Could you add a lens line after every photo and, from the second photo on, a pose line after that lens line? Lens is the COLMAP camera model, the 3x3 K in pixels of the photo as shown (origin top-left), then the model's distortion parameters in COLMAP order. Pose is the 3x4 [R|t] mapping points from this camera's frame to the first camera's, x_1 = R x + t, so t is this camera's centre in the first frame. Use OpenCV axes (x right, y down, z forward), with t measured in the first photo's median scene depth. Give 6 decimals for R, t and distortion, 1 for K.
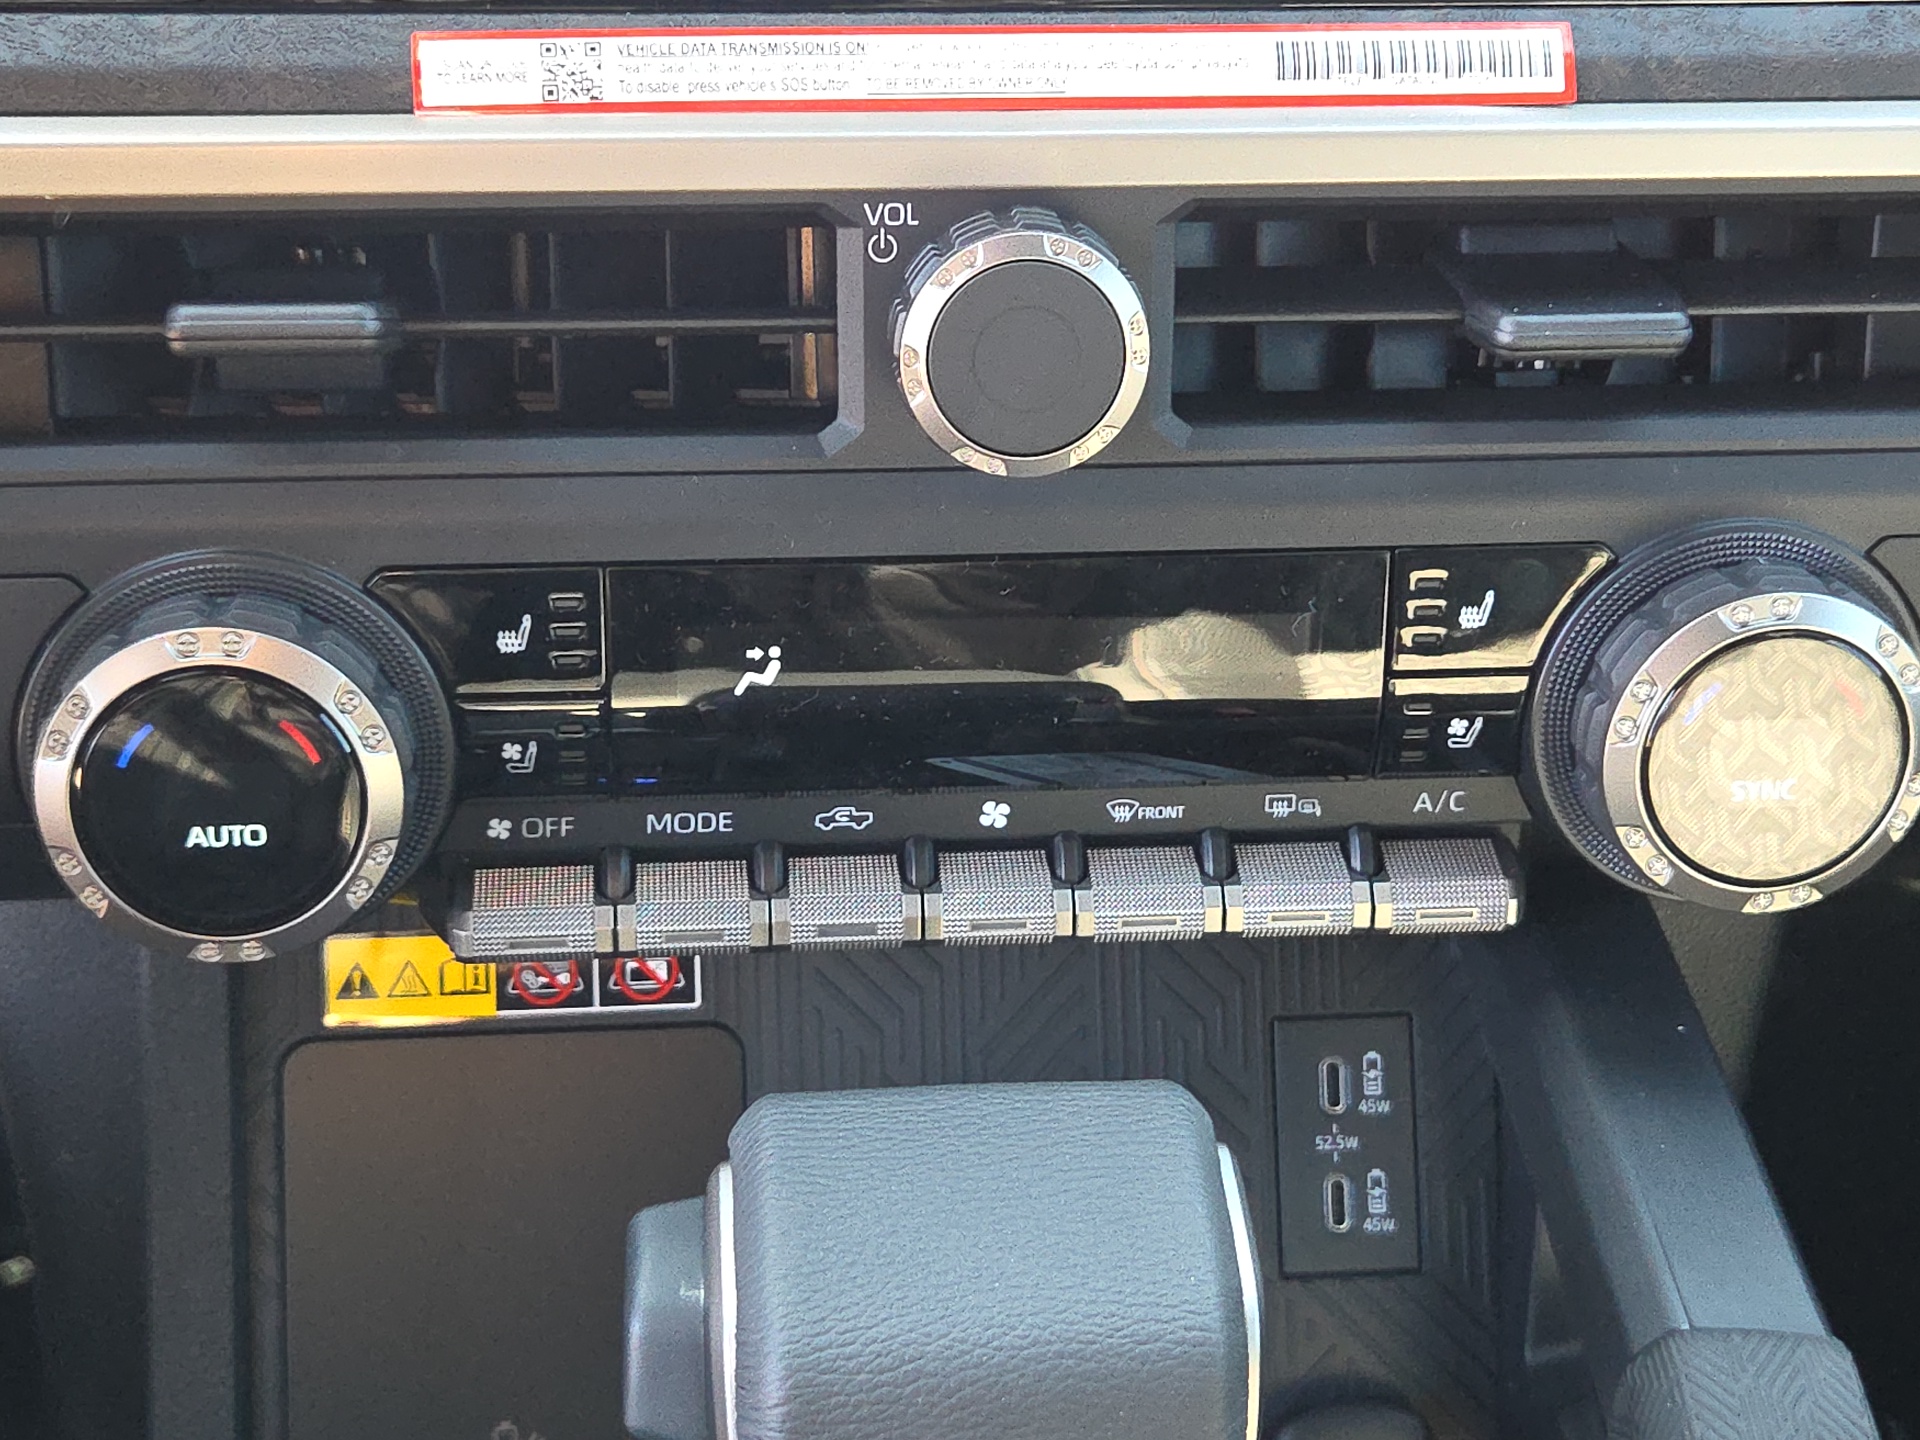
lens RADIAL K [[3032.0, 0, 971.3], [0, 3032.0, 682.3], [0, 0, 1]] dist [0.064251, 0.000000]
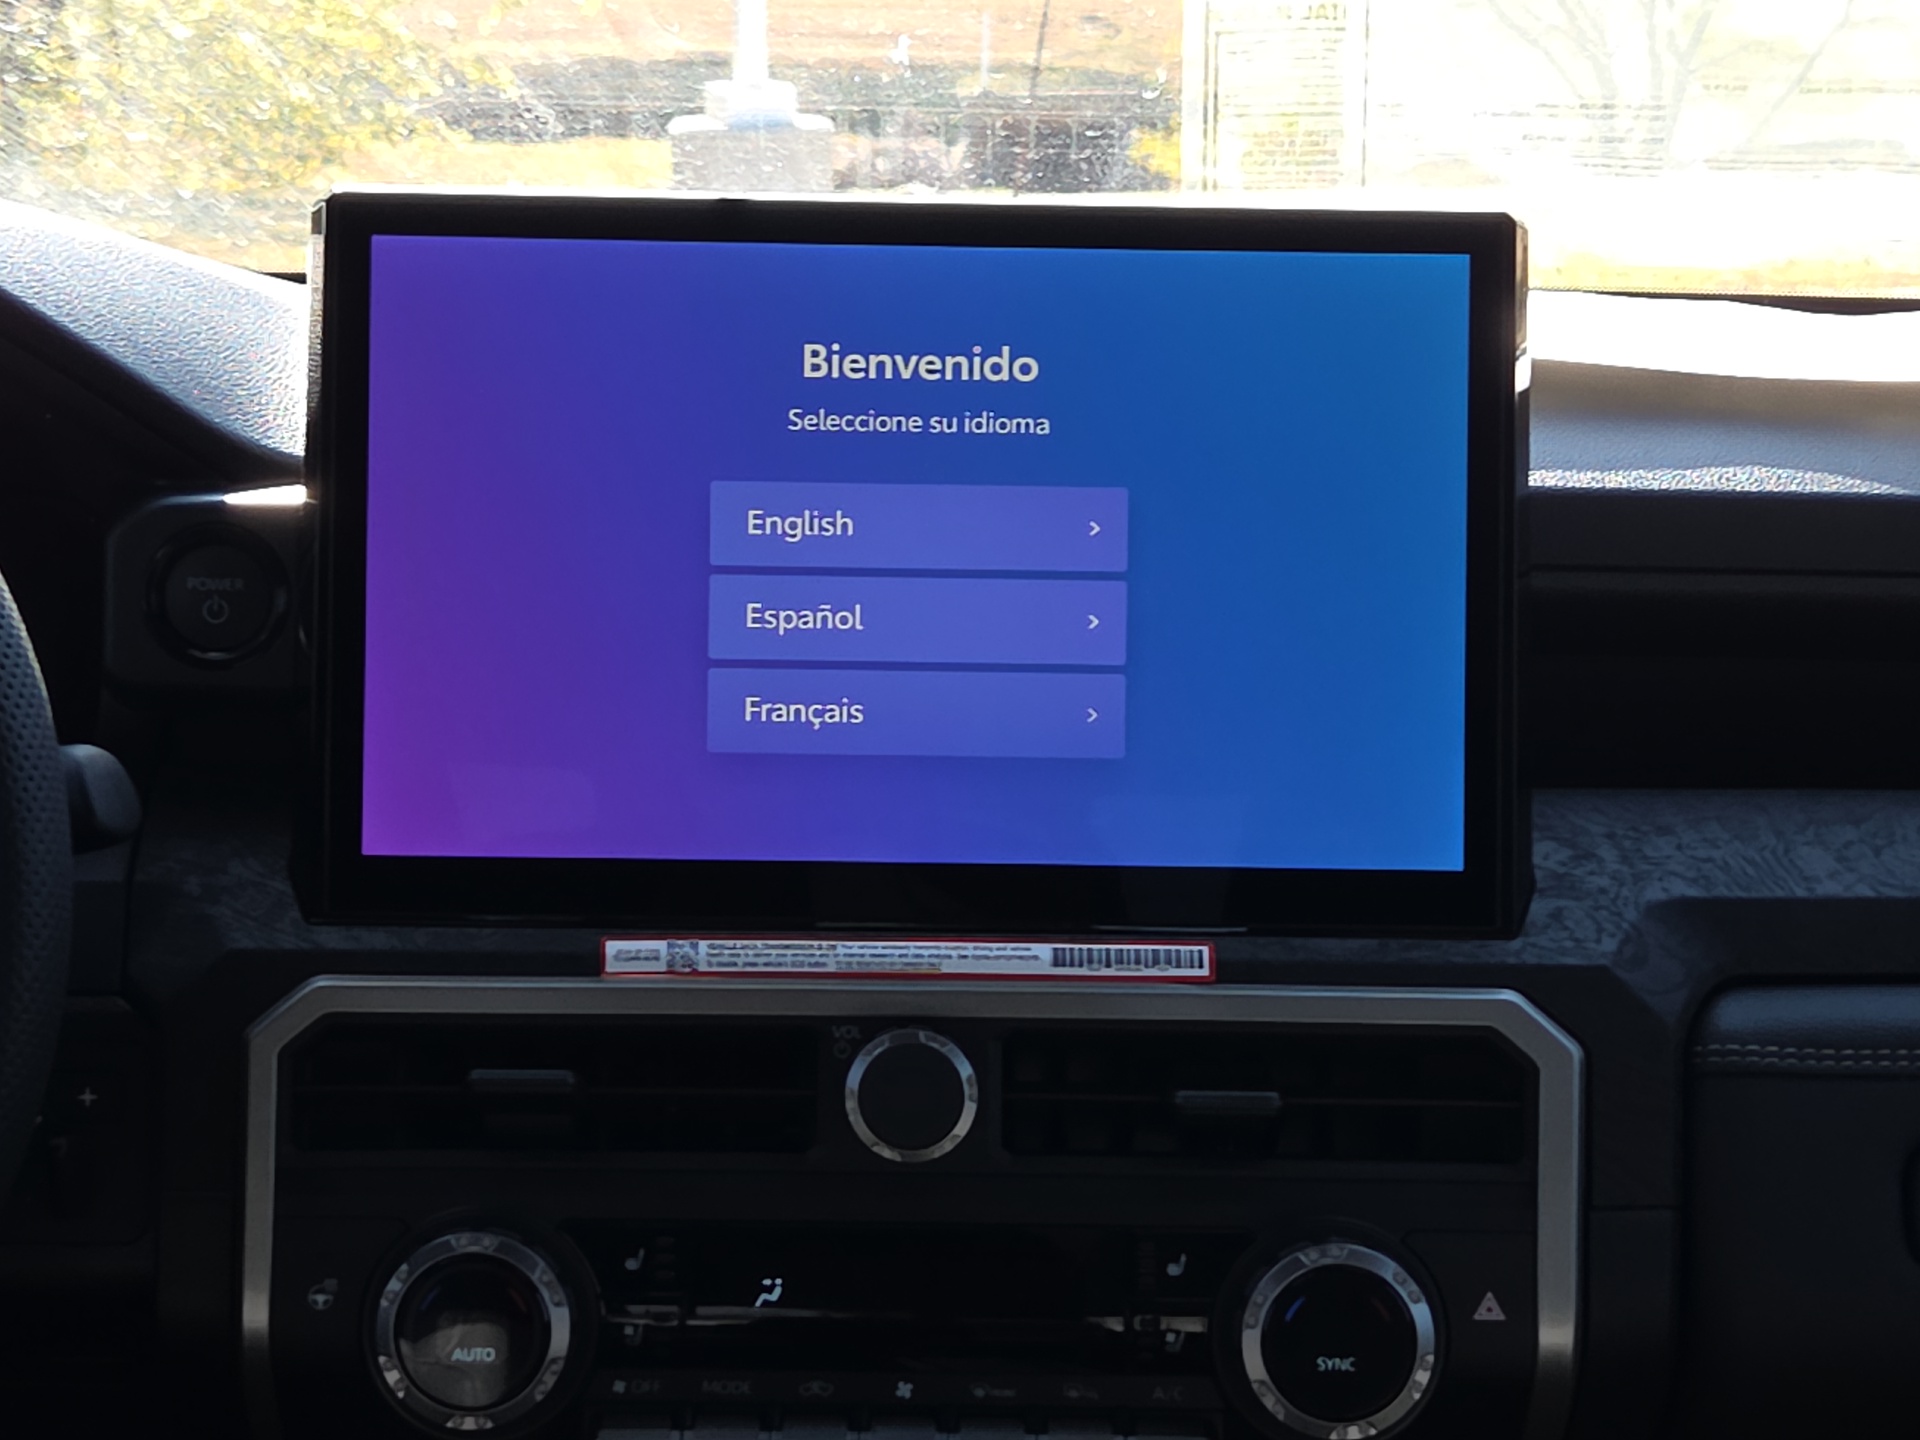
lens RADIAL K [[3964.7, 0, 940.5], [0, 3964.7, 721.0], [0, 0, 1]] dist [0.070348, 0.000000]
pose [[0.996863, -0.000801, -0.079141, 0.223531], [-0.029763, 0.922756, -0.384234, 0.603758], [0.073336, 0.385385, 0.919837, -1.315707]]
